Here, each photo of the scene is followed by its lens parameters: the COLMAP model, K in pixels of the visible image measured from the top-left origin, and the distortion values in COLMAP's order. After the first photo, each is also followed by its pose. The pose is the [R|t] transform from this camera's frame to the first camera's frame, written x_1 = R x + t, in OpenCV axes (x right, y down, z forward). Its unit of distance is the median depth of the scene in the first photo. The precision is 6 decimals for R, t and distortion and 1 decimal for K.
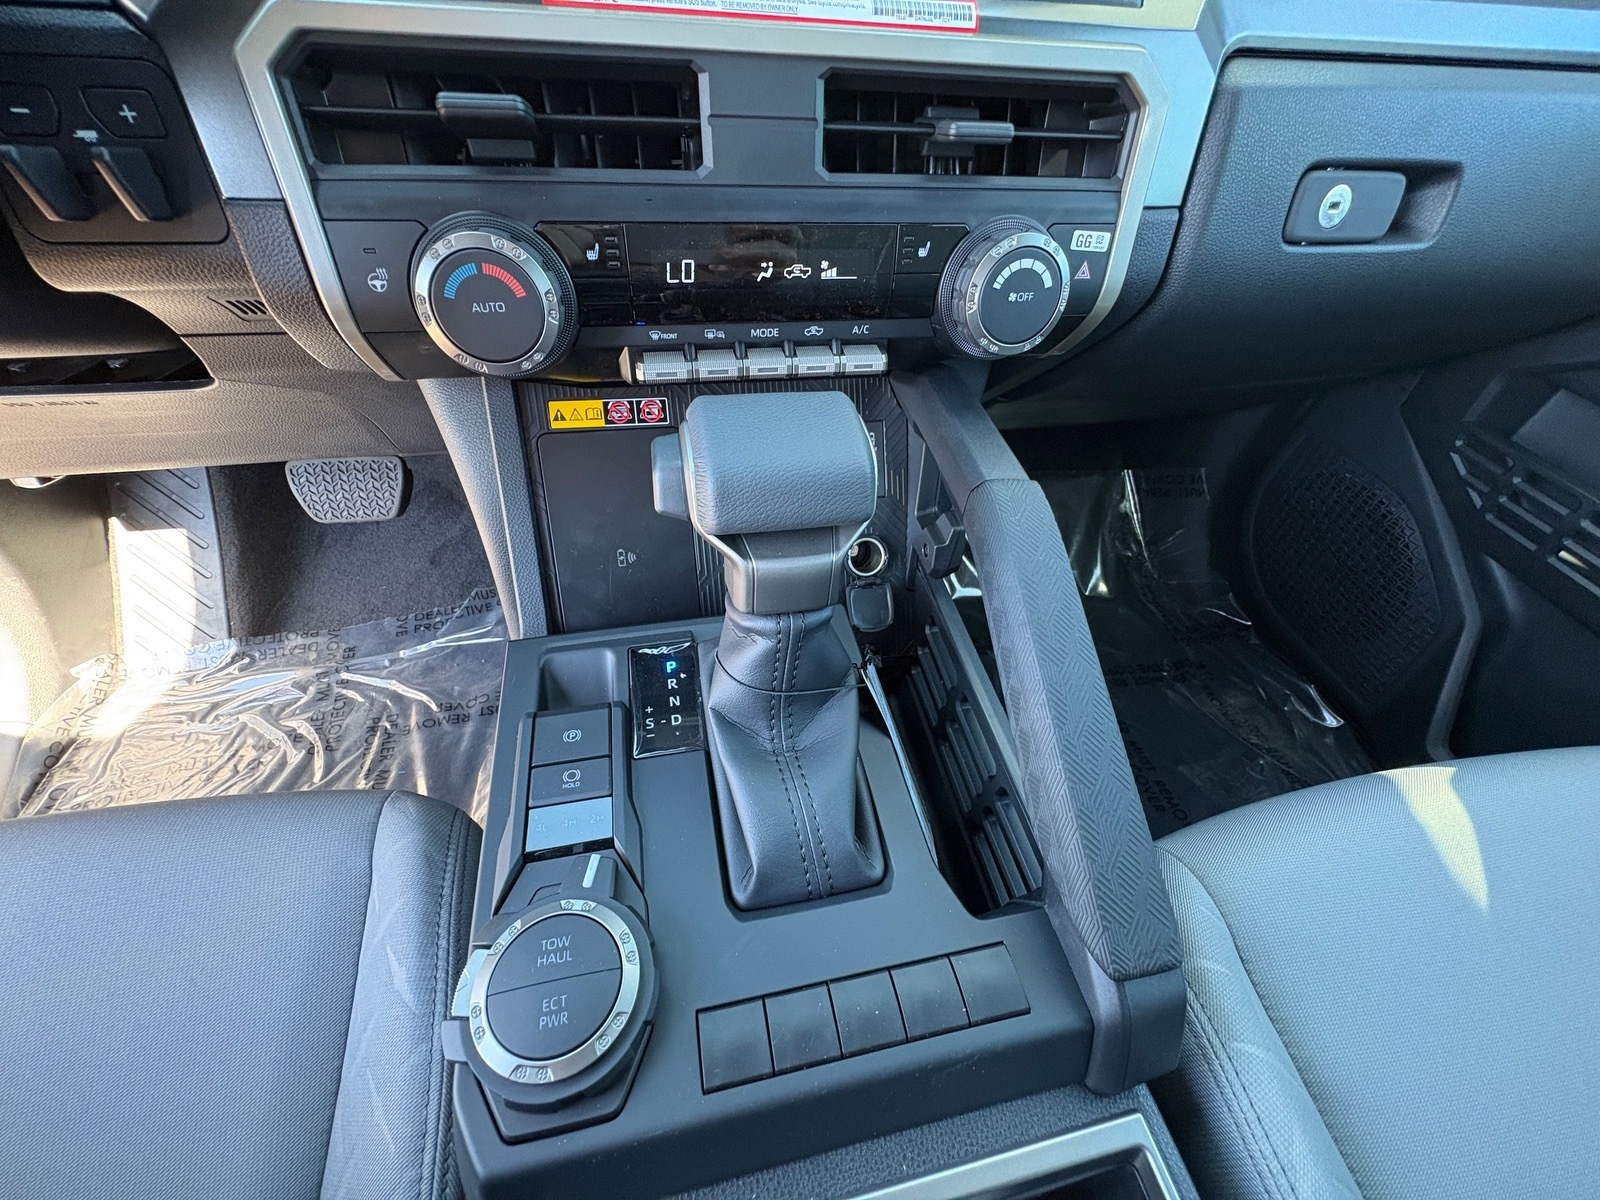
lens RADIAL K [[644.2, 0, 801.4], [0, 644.2, 600.4], [0, 0, 1]] dist [0.003149, 0.000450]
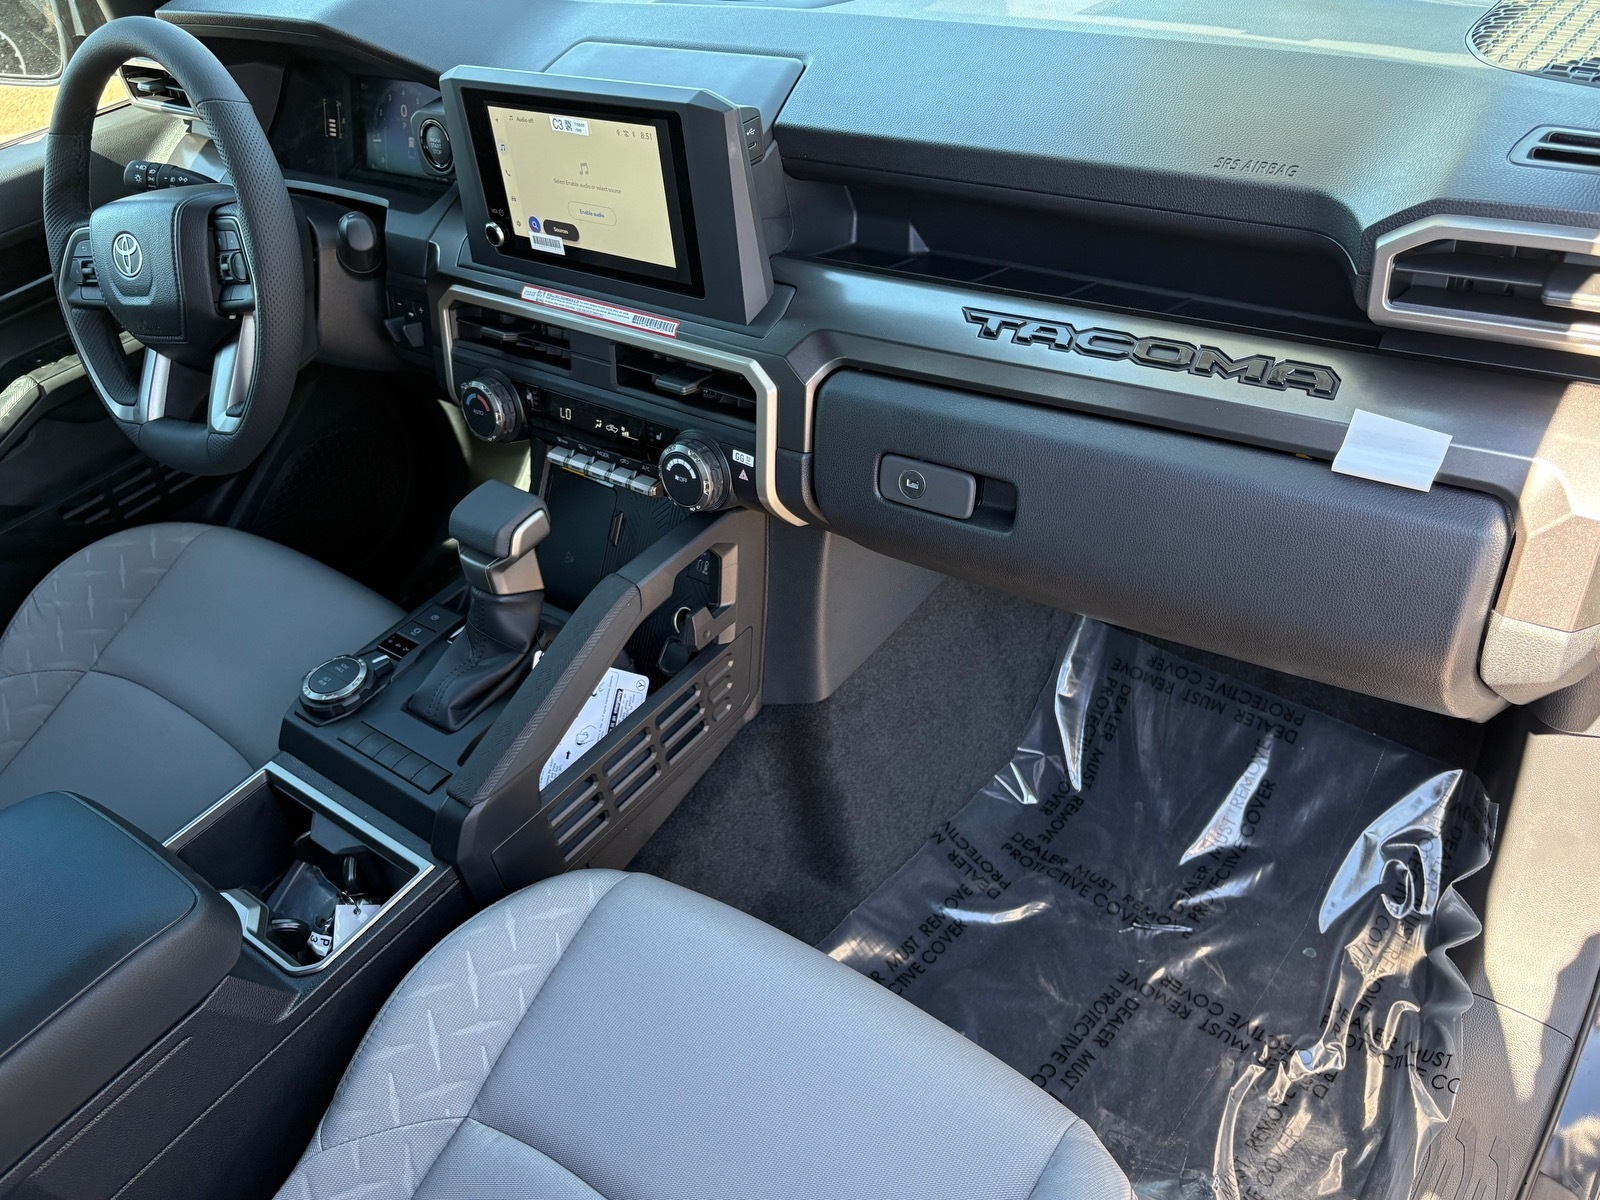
lens RADIAL K [[1260.3, 0, 789.3], [0, 1260.3, 612.2], [0, 0, 1]] dist [0.031511, -0.047203]
pose [[0.625879, 0.361830, -0.690908, 2.790390], [-0.424488, 0.901203, 0.087427, -0.559887], [0.654282, 0.238563, 0.717637, -0.992615]]
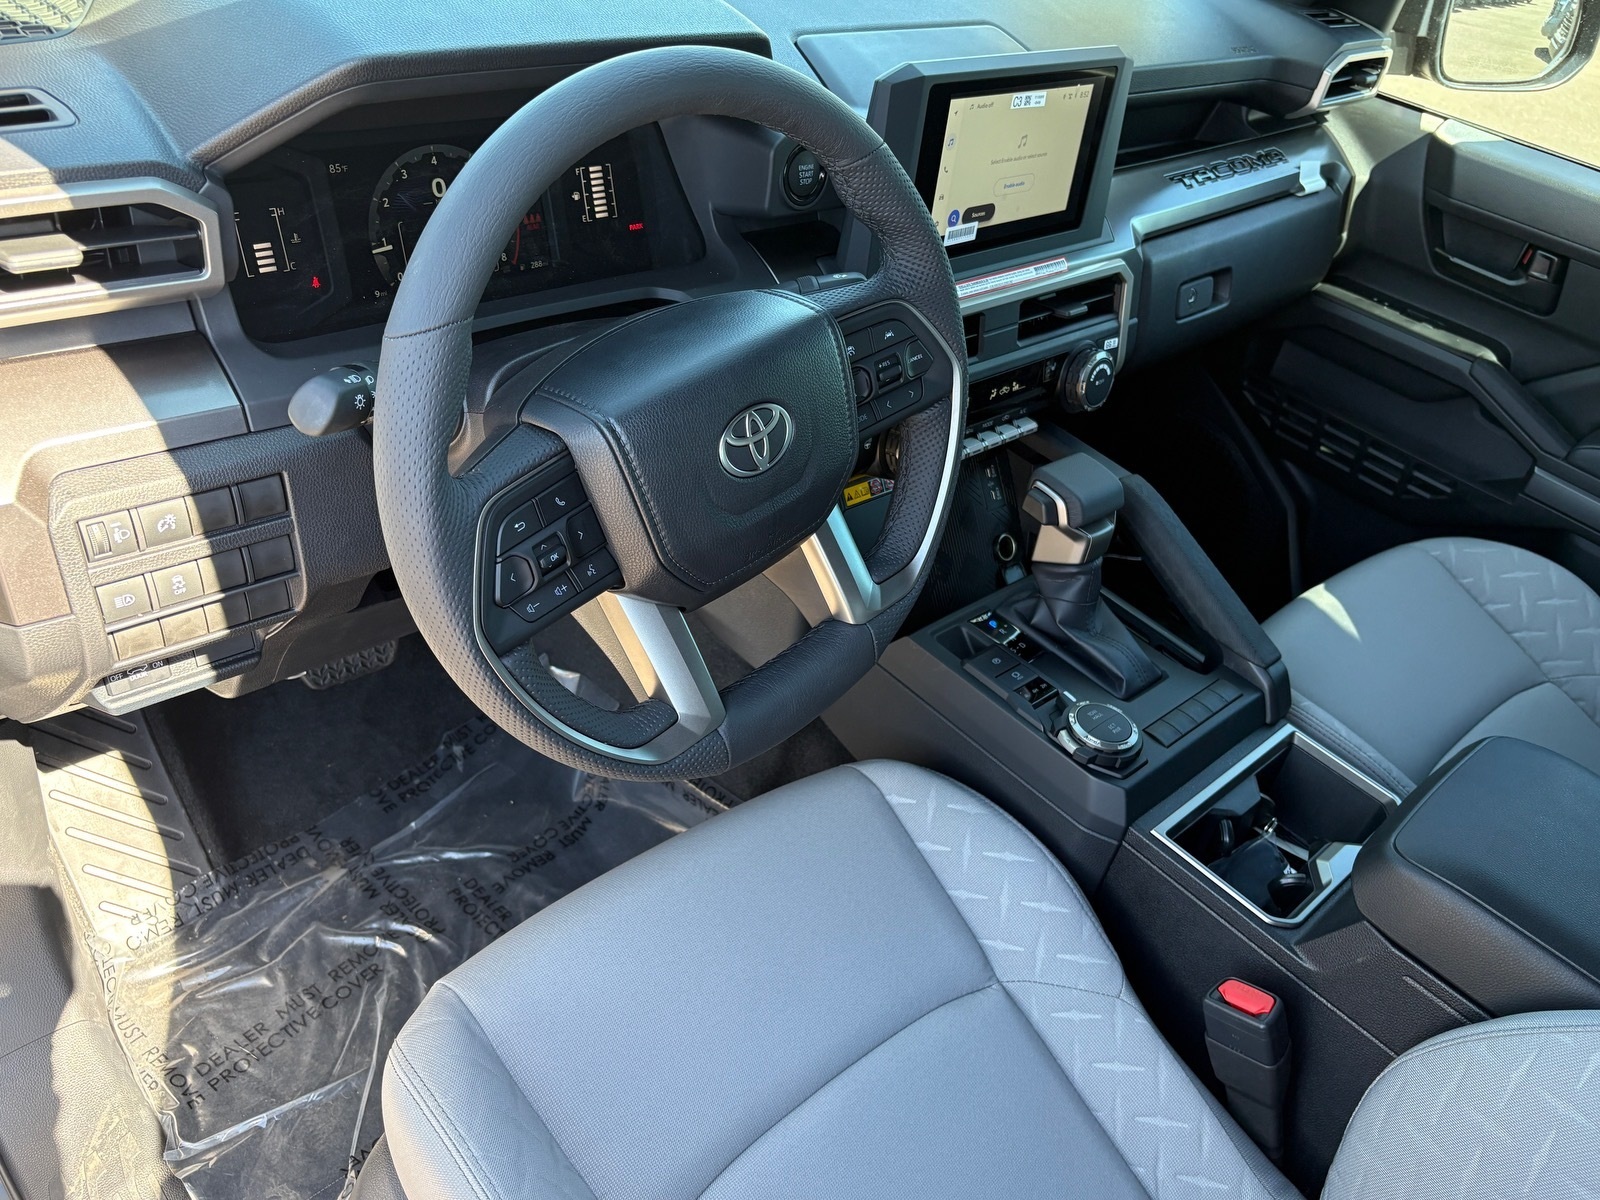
lens RADIAL K [[1260.3, 0, 795.6], [0, 1260.3, 600.7], [0, 0, 1]] dist [0.031511, -0.047203]
pose [[0.855748, -0.246238, 0.455040, -2.245646], [0.290137, 0.956575, -0.027996, -0.015965], [-0.428387, 0.155982, 0.890031, -1.792913]]
